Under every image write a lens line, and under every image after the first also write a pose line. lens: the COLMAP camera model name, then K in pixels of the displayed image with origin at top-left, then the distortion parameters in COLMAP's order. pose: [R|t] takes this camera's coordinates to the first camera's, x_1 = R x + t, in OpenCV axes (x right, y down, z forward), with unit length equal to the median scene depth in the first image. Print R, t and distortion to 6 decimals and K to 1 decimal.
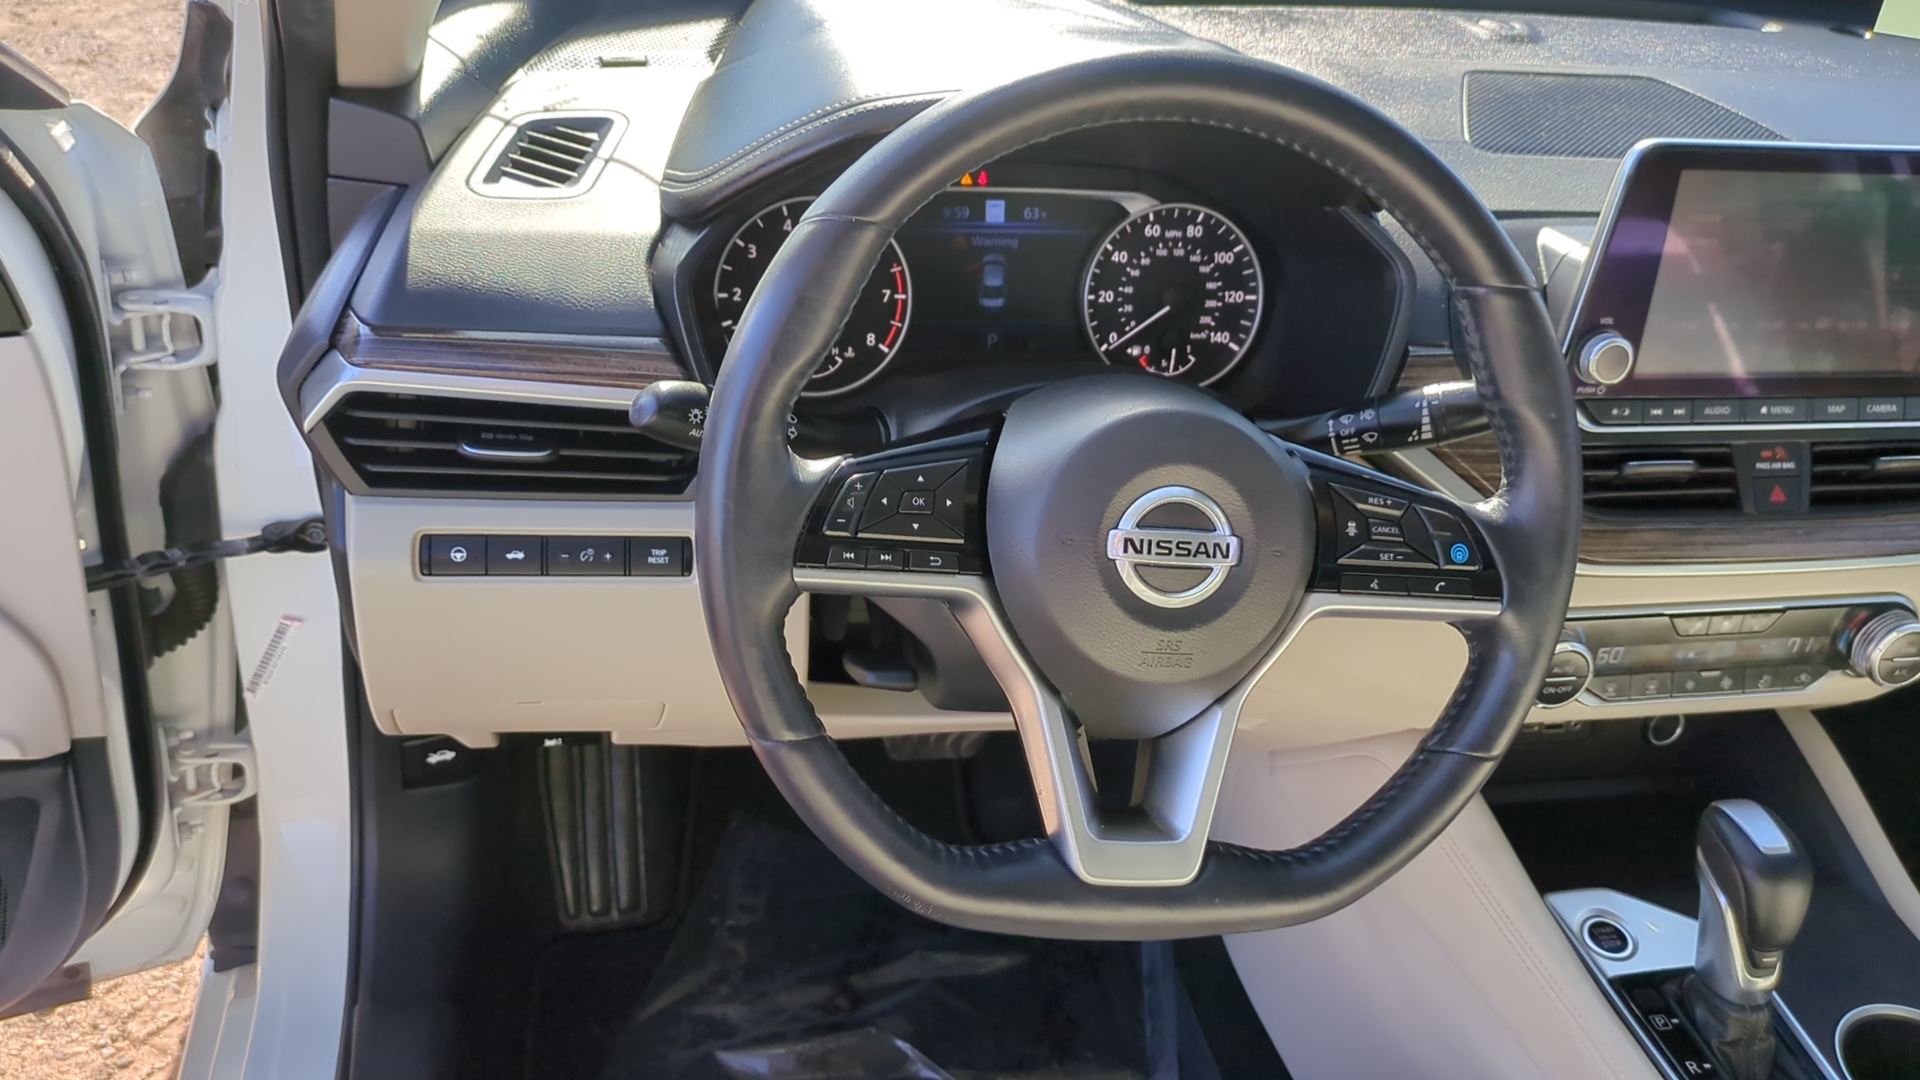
lens RADIAL K [[1597.9, 0, 982.9], [0, 1597.9, 542.2], [0, 0, 1]] dist [0.068195, -0.103608]
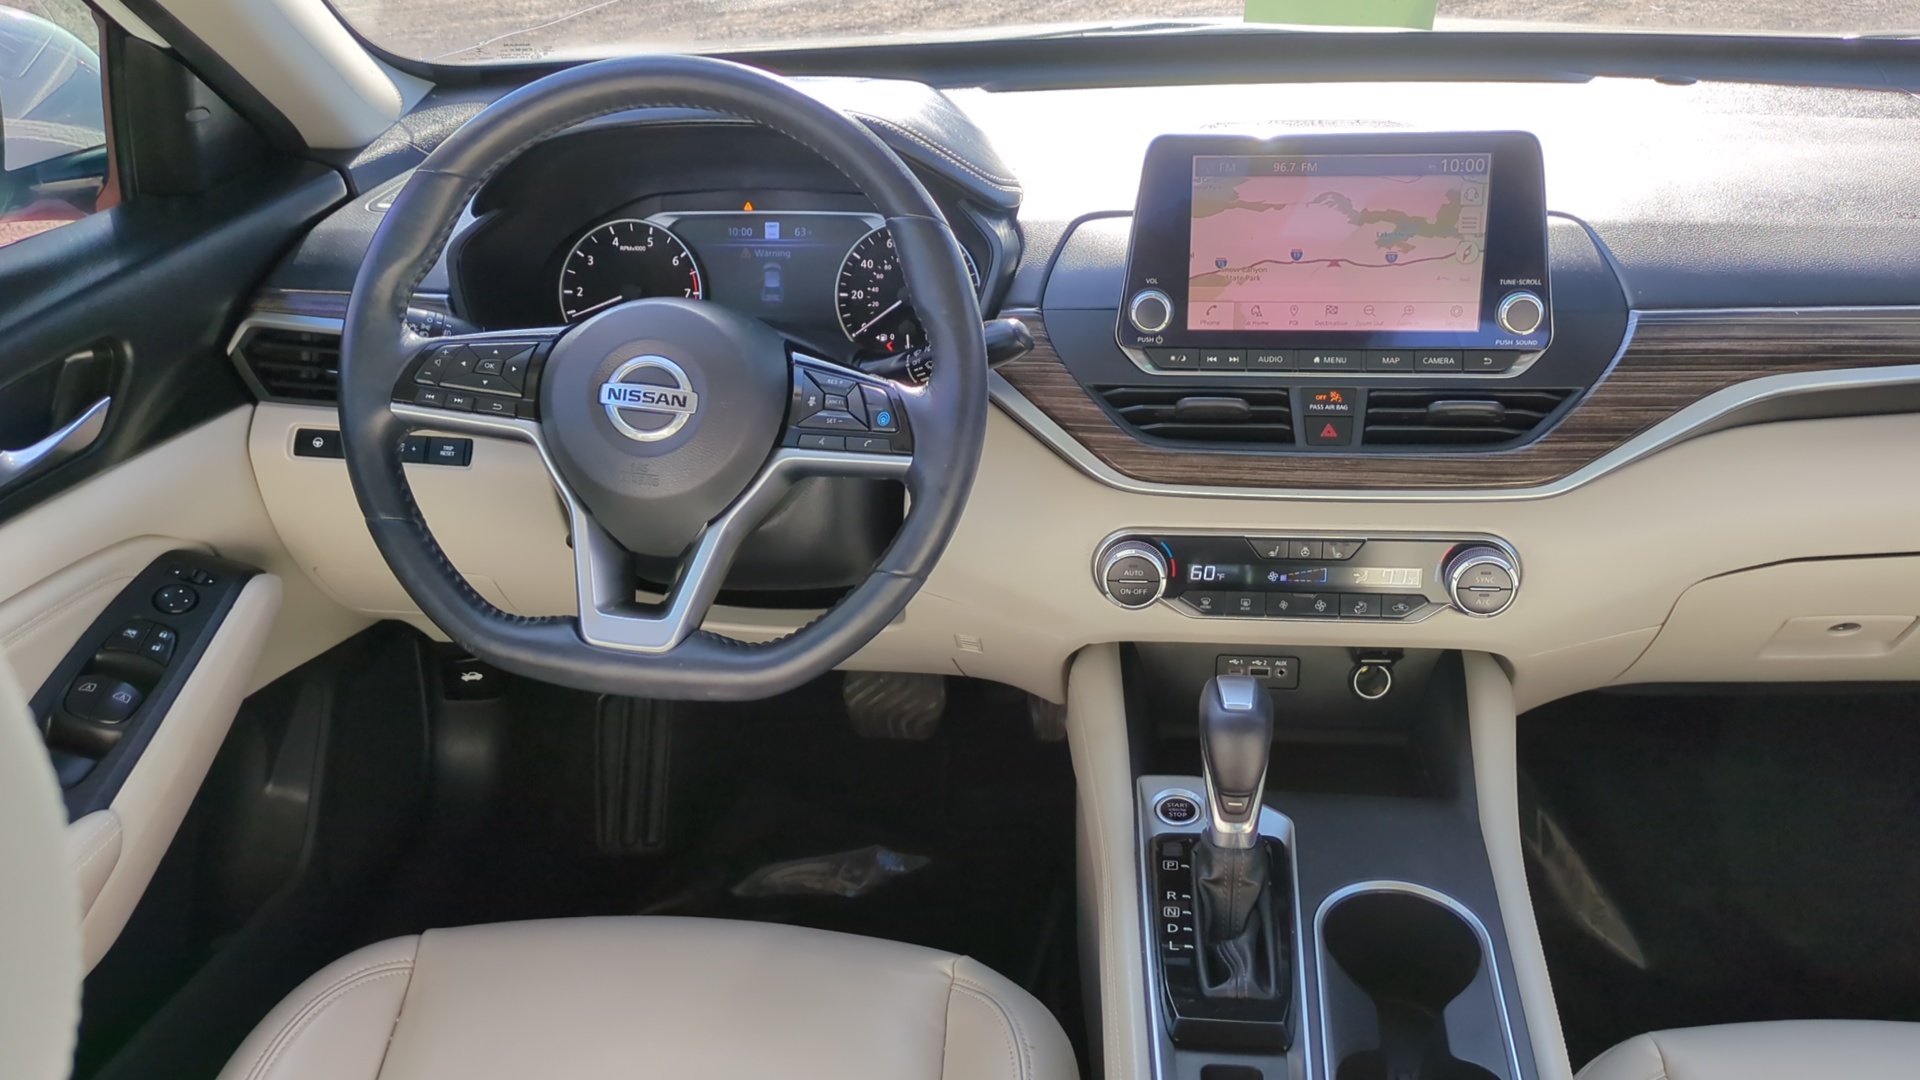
lens RADIAL K [[1597.9, 0, 982.9], [0, 1597.9, 542.2], [0, 0, 1]] dist [0.068195, -0.103608]
pose [[0.943799, 0.021129, -0.329845, 0.624824], [-0.066735, 0.989583, -0.127562, 0.208465], [0.323714, 0.142406, 0.935377, -0.145992]]
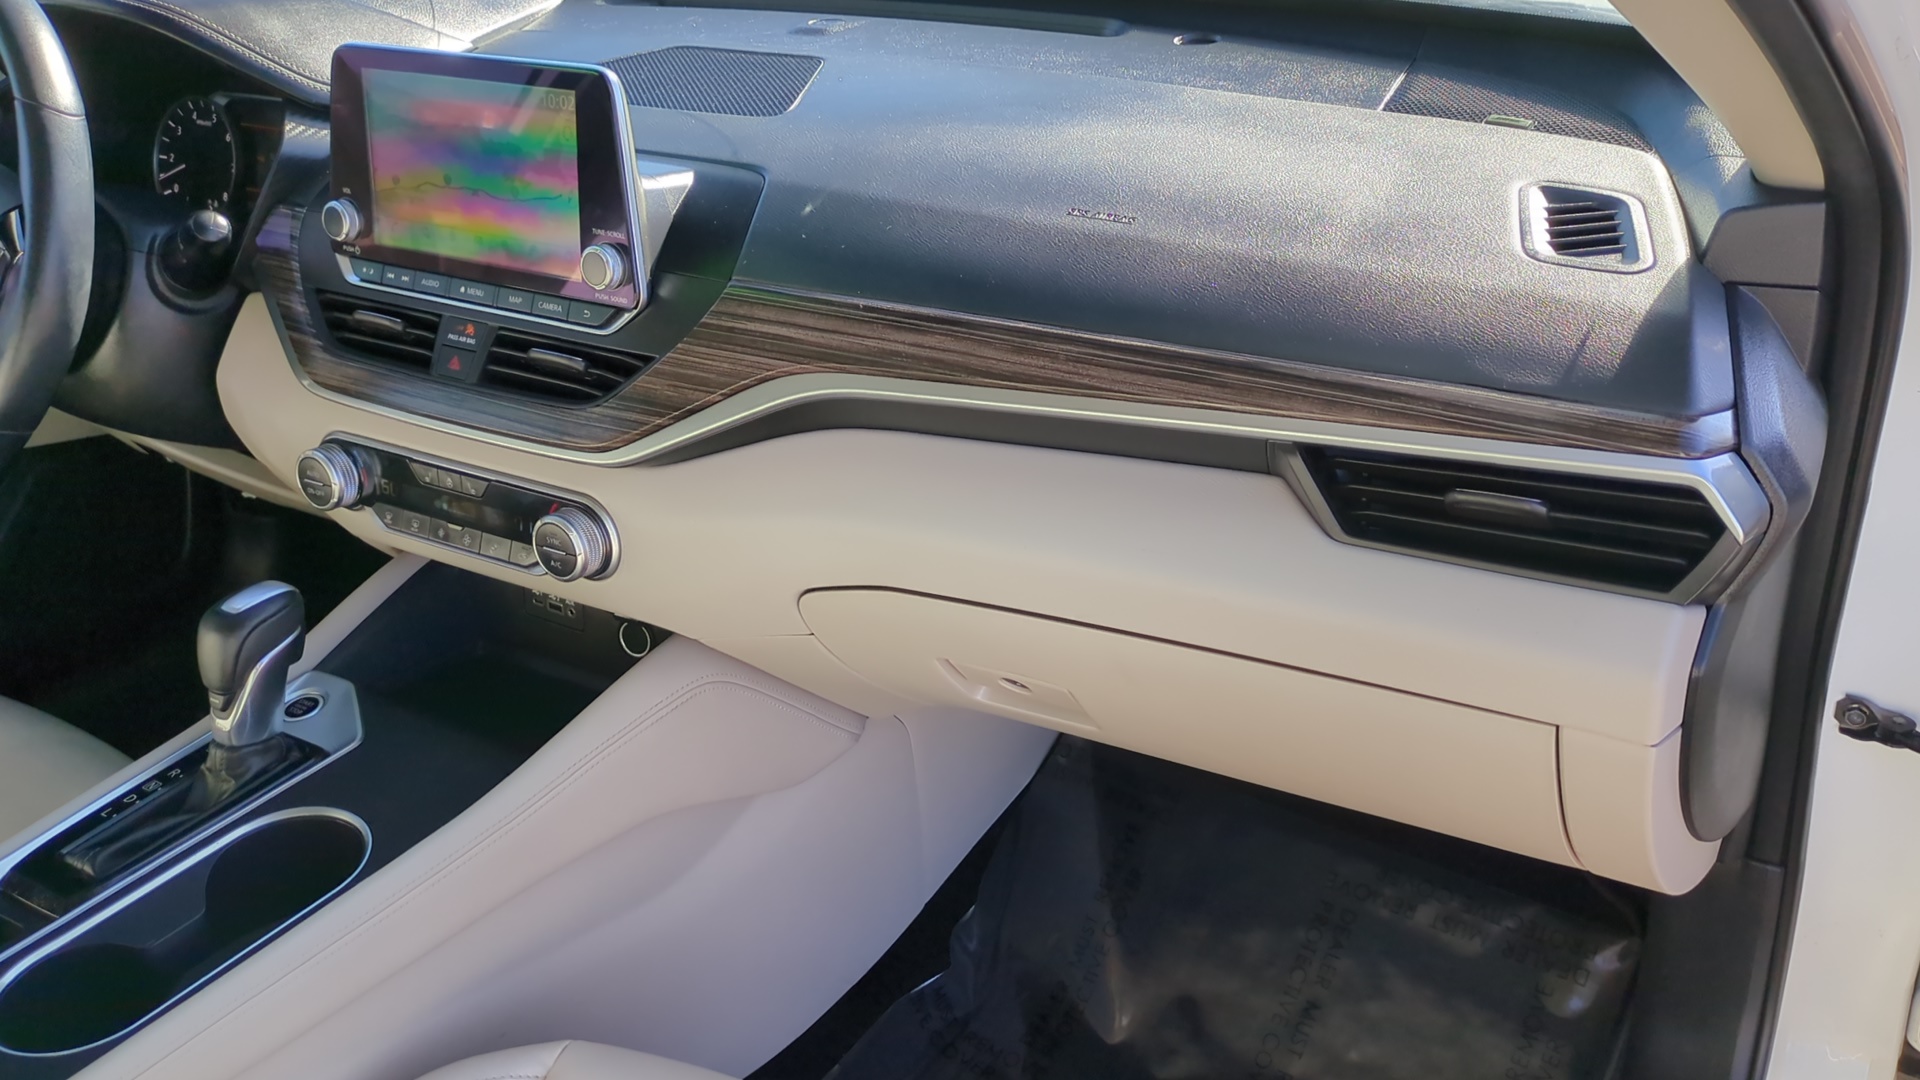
lens RADIAL K [[1597.9, 0, 982.9], [0, 1597.9, 542.2], [0, 0, 1]] dist [0.068195, -0.103608]
pose [[0.713091, 0.200854, -0.671683, 1.512739], [-0.280233, 0.959875, -0.010476, -0.000913], [0.642628, 0.195698, 0.740764, 0.412833]]
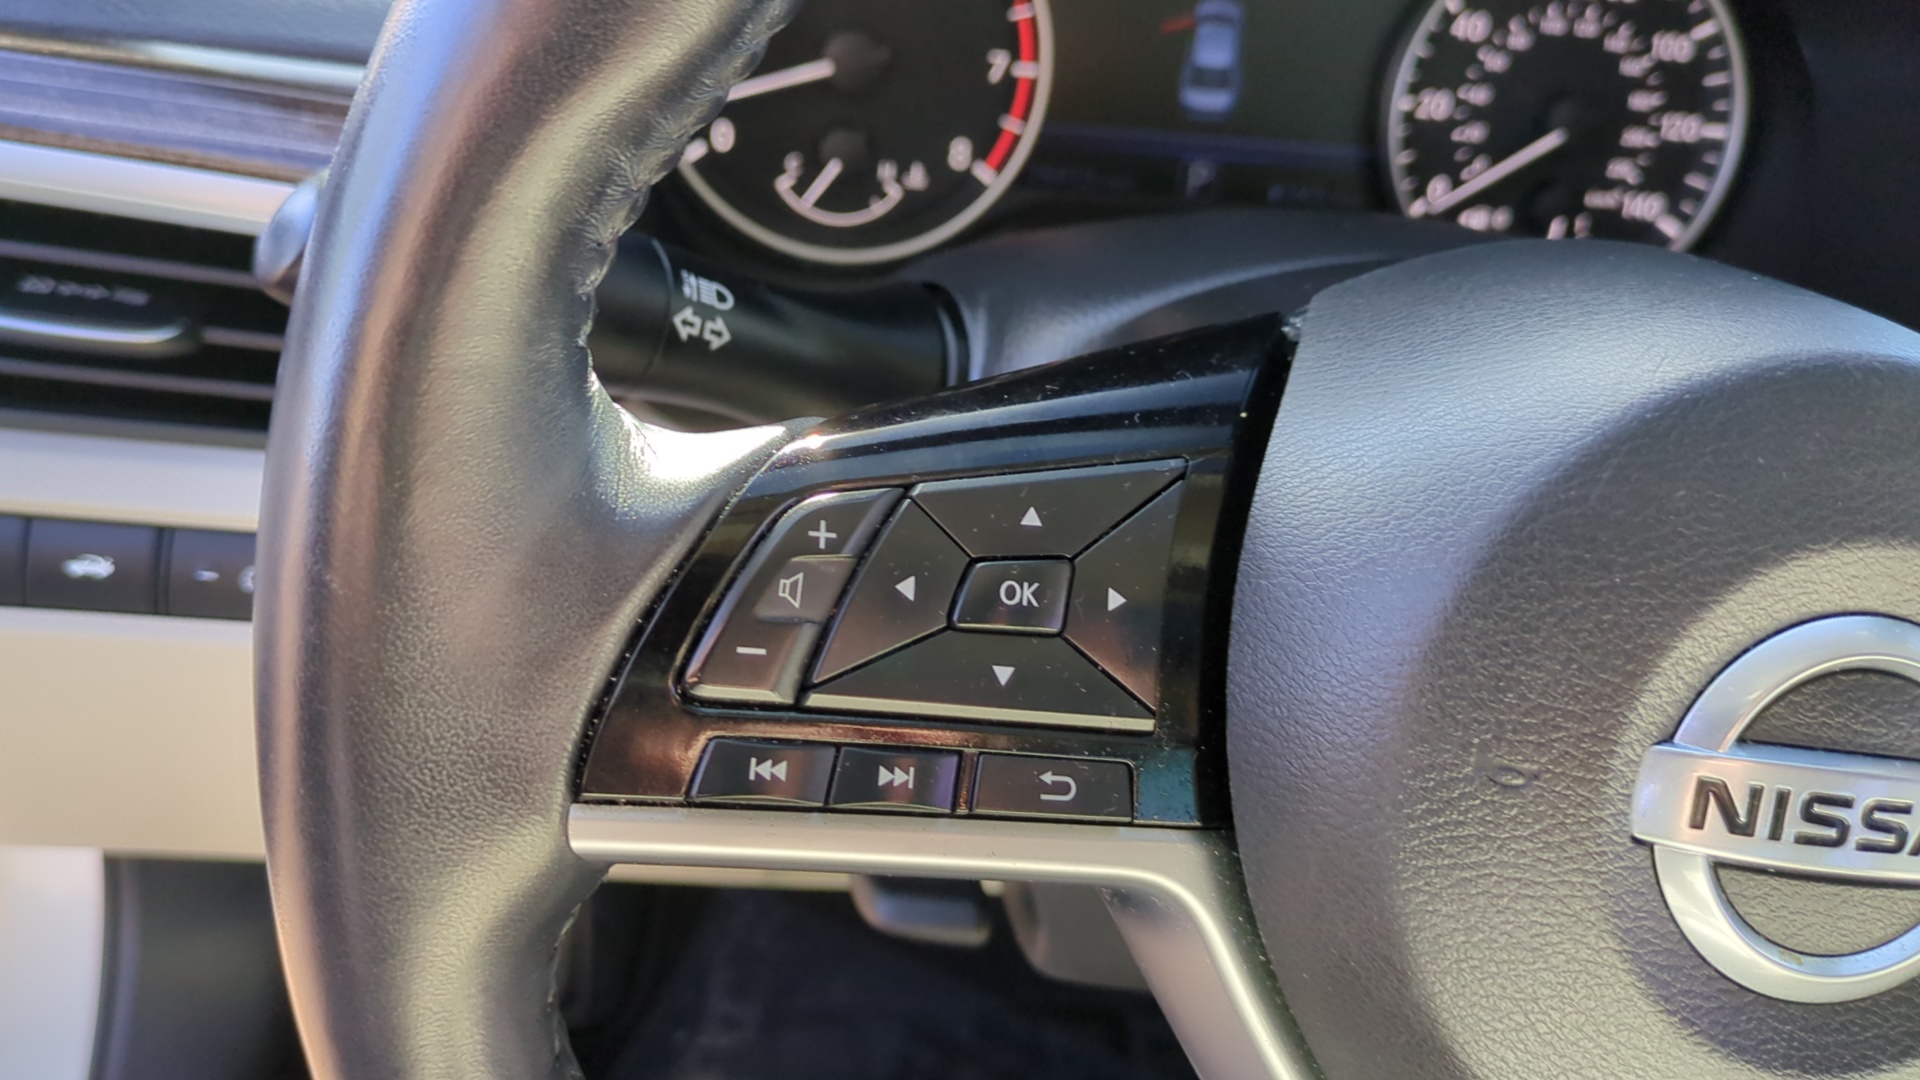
lens RADIAL K [[1615.6, 0, 980.0], [0, 1615.6, 535.3], [0, 0, 1]] dist [0.041667, -0.126605]
pose [[0.994070, 0.086694, -0.065650, -0.020398], [-0.082839, 0.994795, 0.059329, -0.039089], [0.070452, -0.053539, 0.996077, 0.495495]]
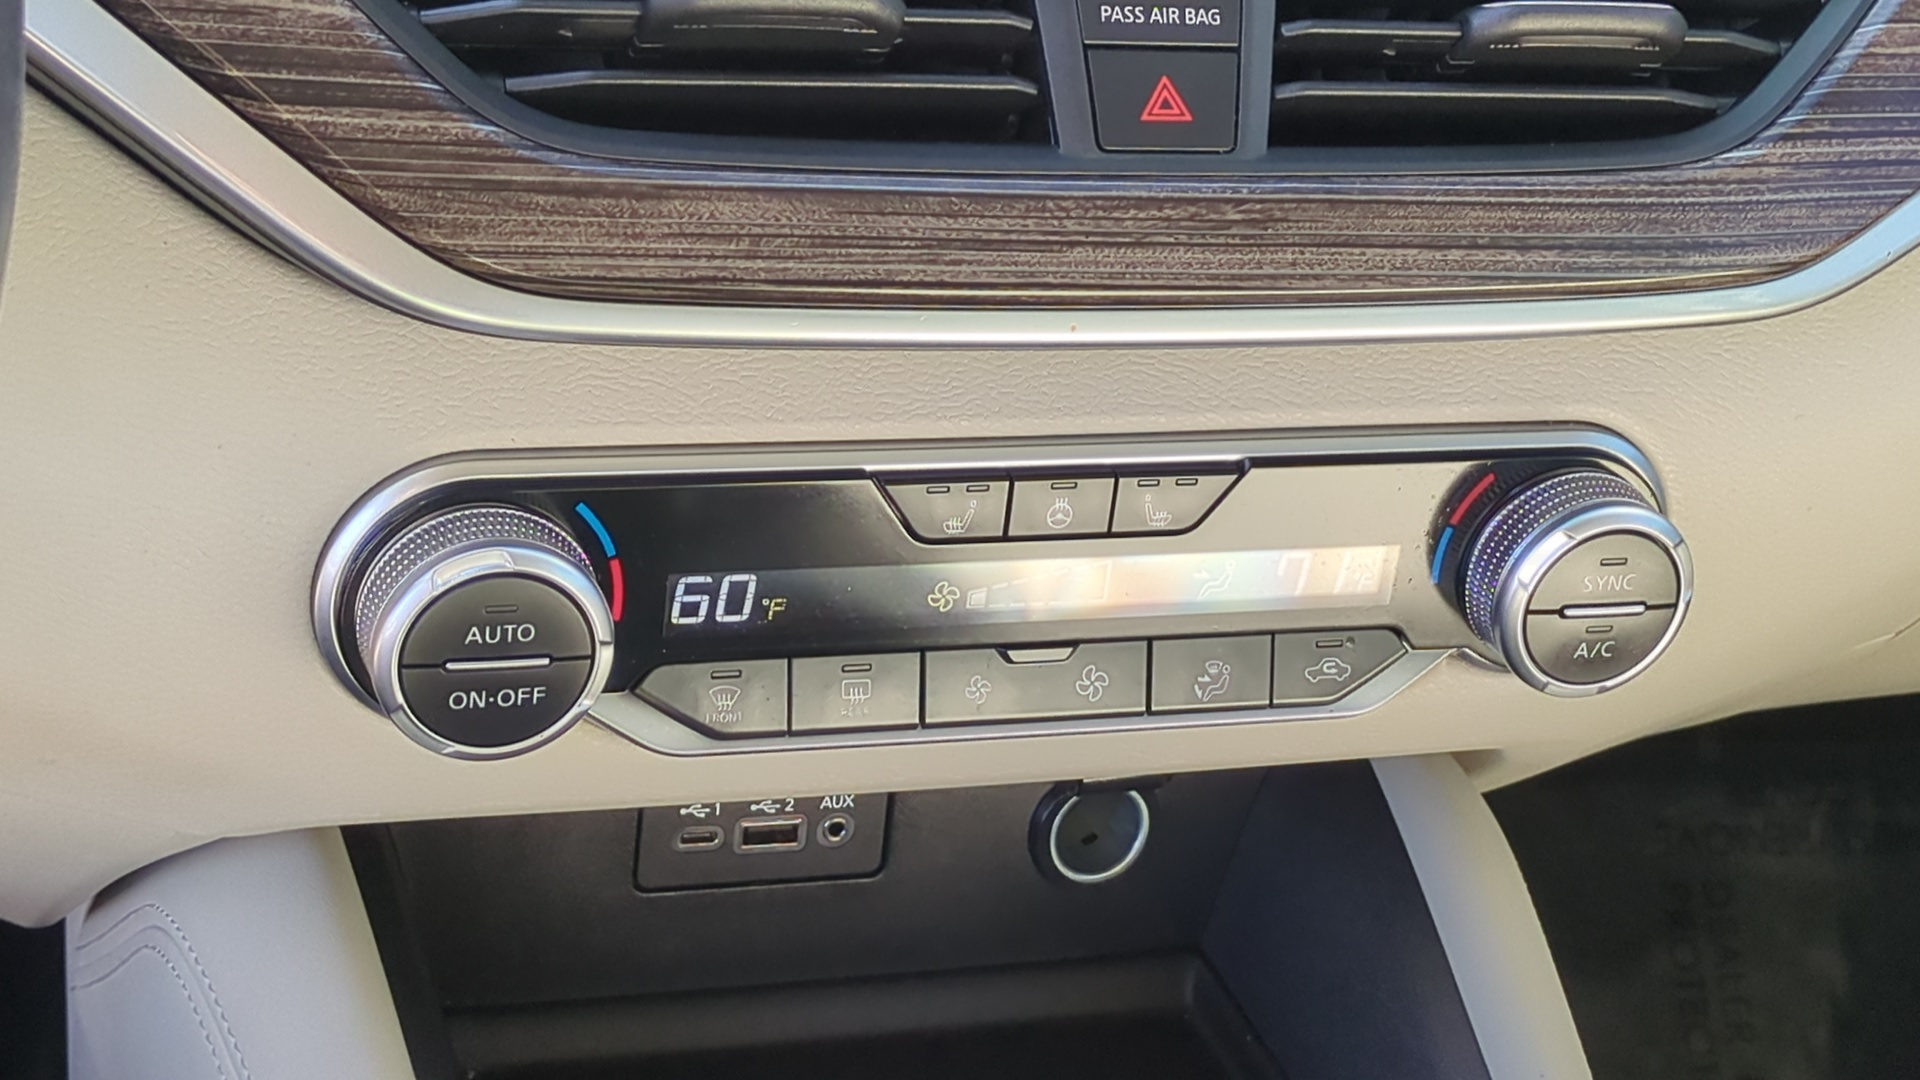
lens RADIAL K [[3175.4, 0, 955.2], [0, 3175.4, 574.9], [0, 0, 1]] dist [0.182709, -0.933122]
pose [[0.994042, -0.002507, 0.108972, 0.368978], [0.002119, 0.999991, 0.003677, 0.063195], [-0.108980, -0.003425, 0.994038, 0.346058]]
